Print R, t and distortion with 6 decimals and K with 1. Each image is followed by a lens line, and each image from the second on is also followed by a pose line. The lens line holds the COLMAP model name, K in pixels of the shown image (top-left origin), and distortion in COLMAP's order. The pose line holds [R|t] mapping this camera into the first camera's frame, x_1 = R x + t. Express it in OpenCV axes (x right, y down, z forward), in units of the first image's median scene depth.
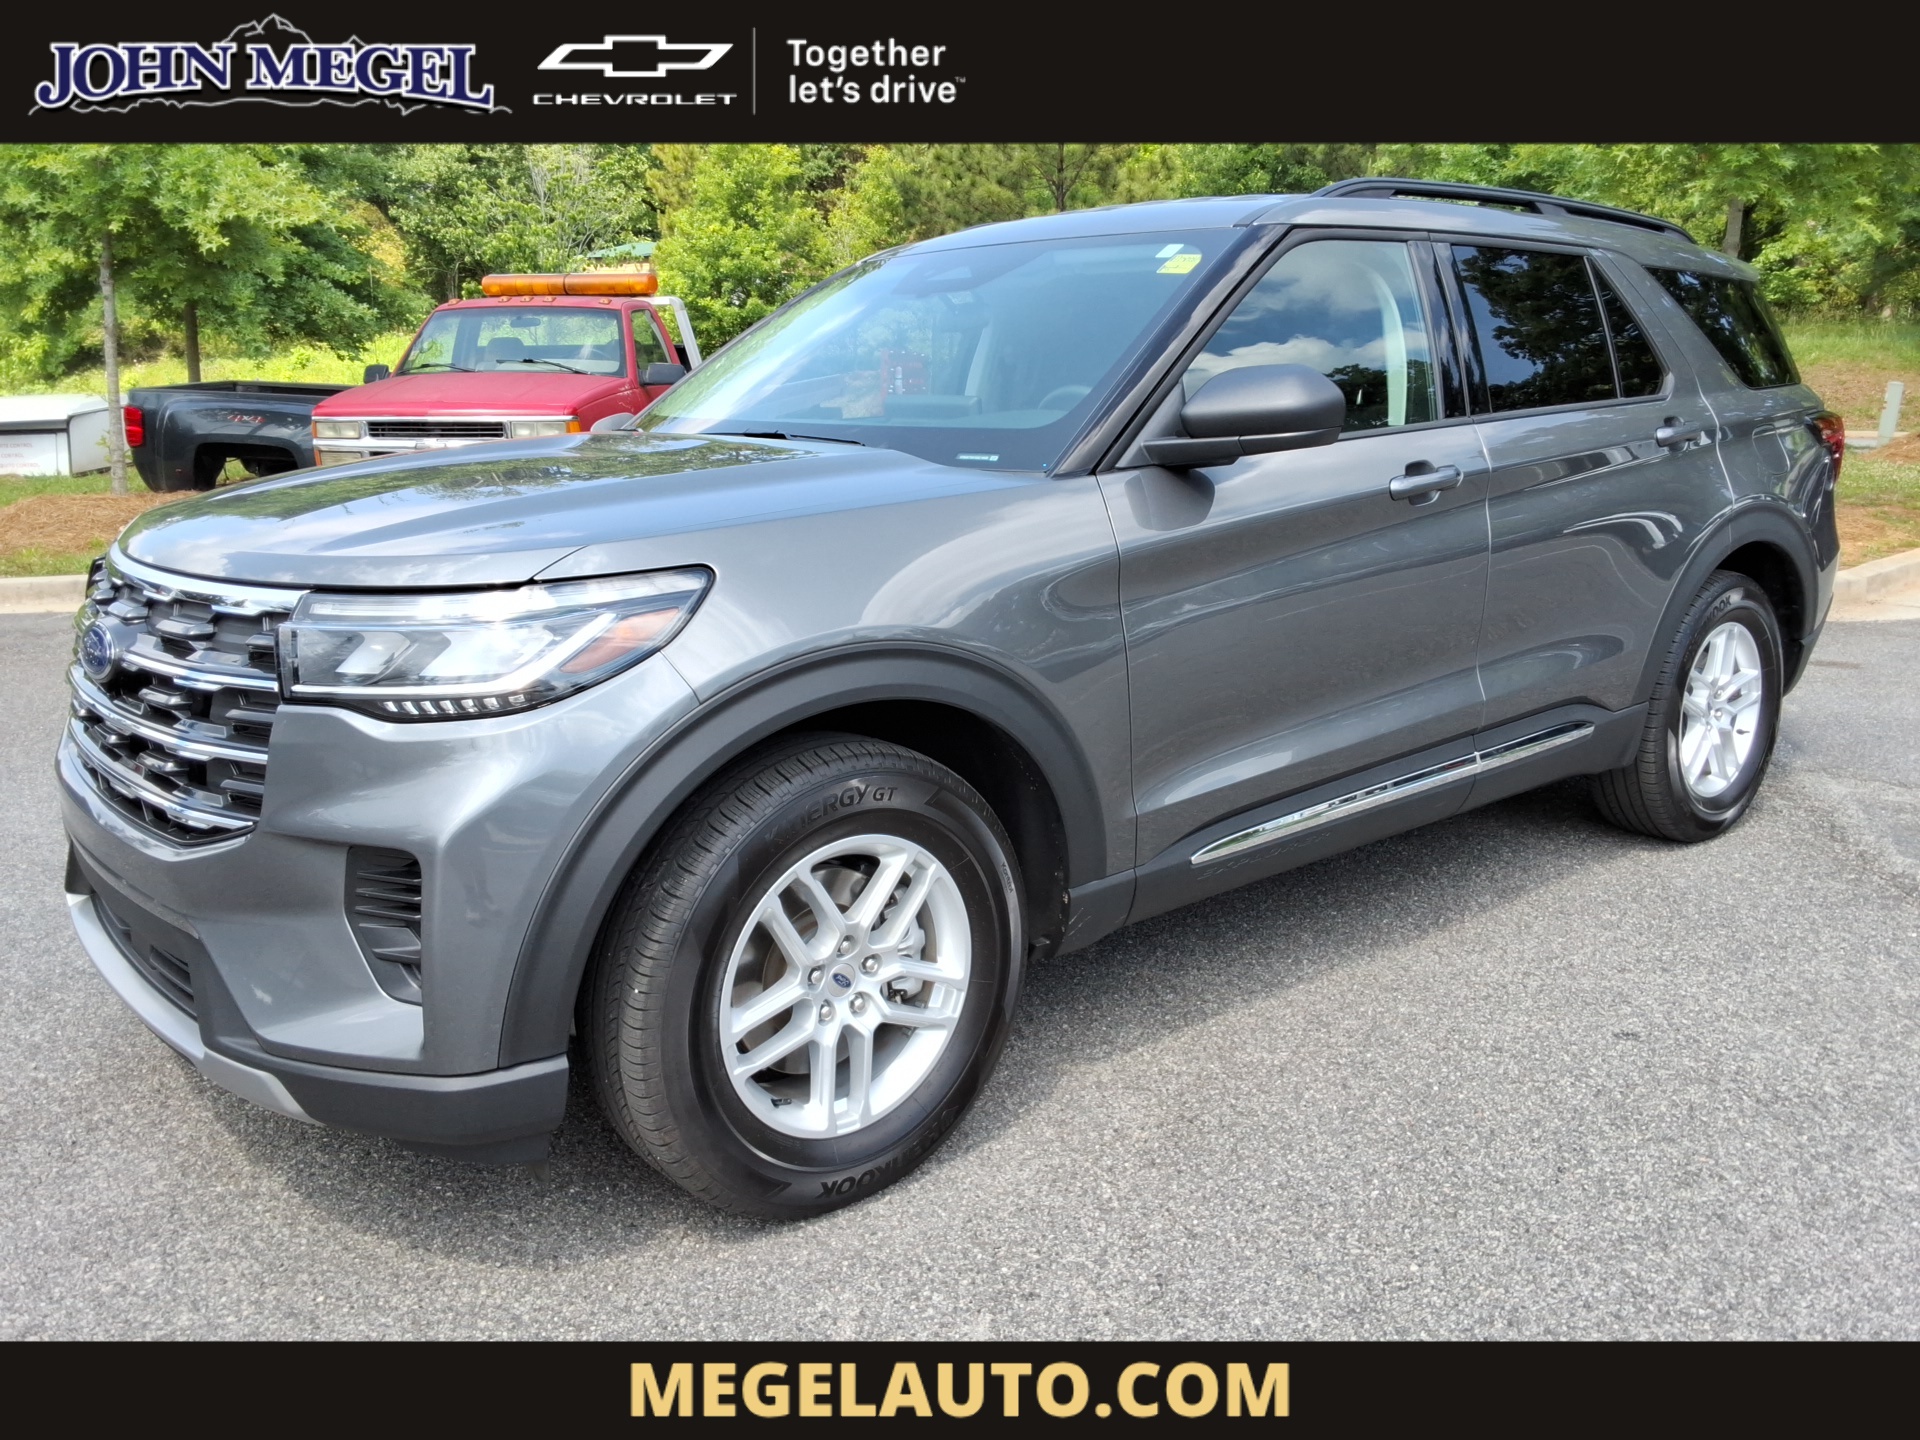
lens RADIAL K [[1541.8, 0, 967.2], [0, 1541.8, 720.6], [0, 0, 1]] dist [0.094833, -0.145167]
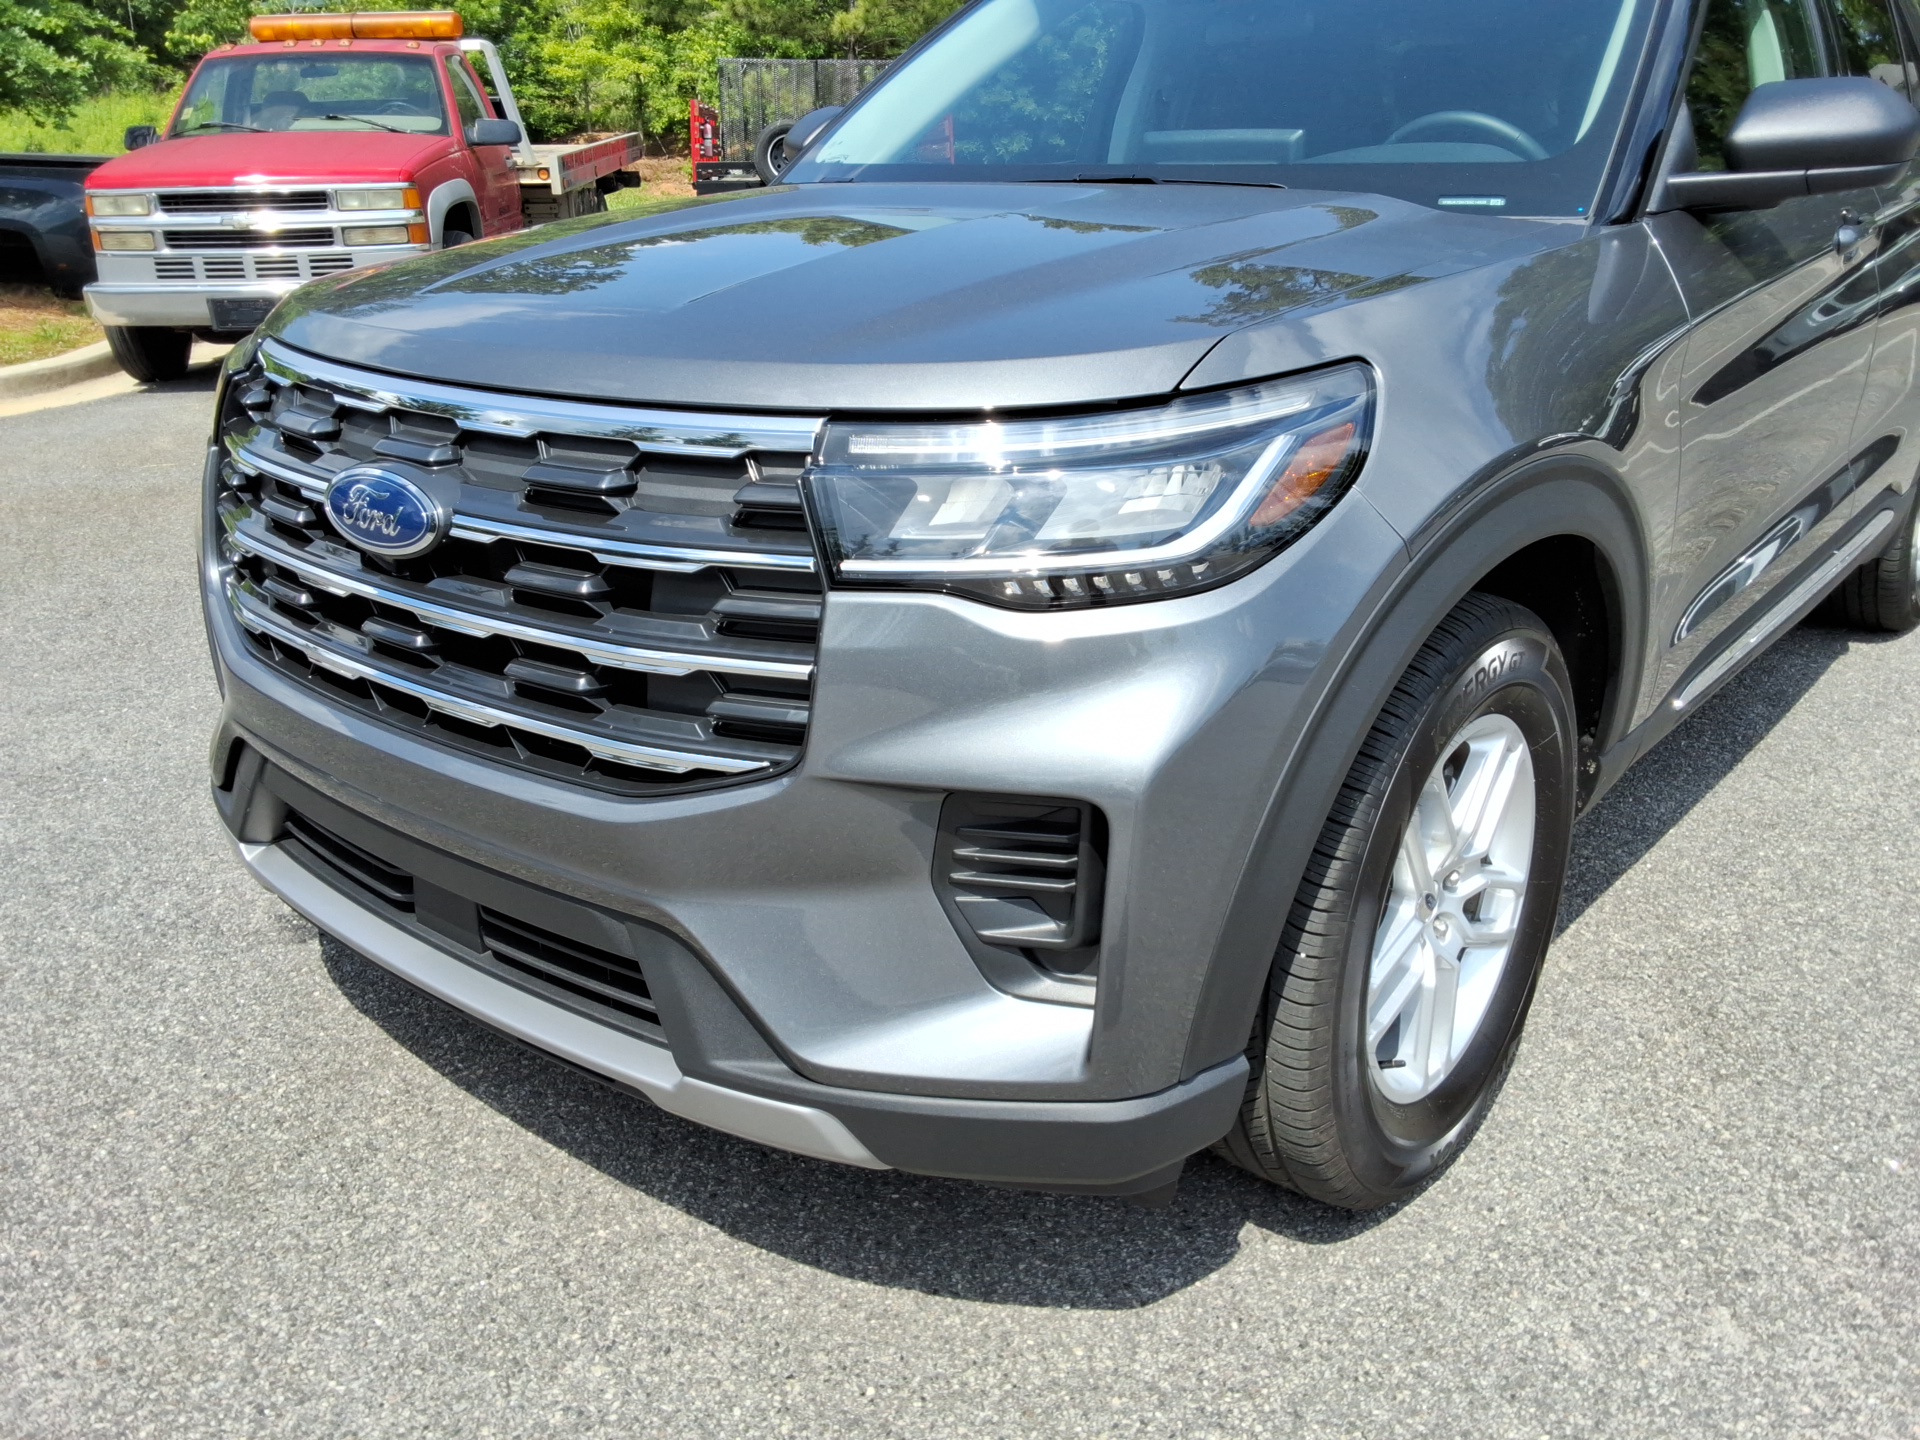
lens RADIAL K [[1541.8, 0, 962.6], [0, 1541.8, 714.1], [0, 0, 1]] dist [0.094833, -0.145167]
pose [[0.984591, -0.062558, 0.163299, -0.467636], [0.040819, 0.990243, 0.133238, -0.041725], [-0.170041, -0.124519, 0.977538, 0.311256]]
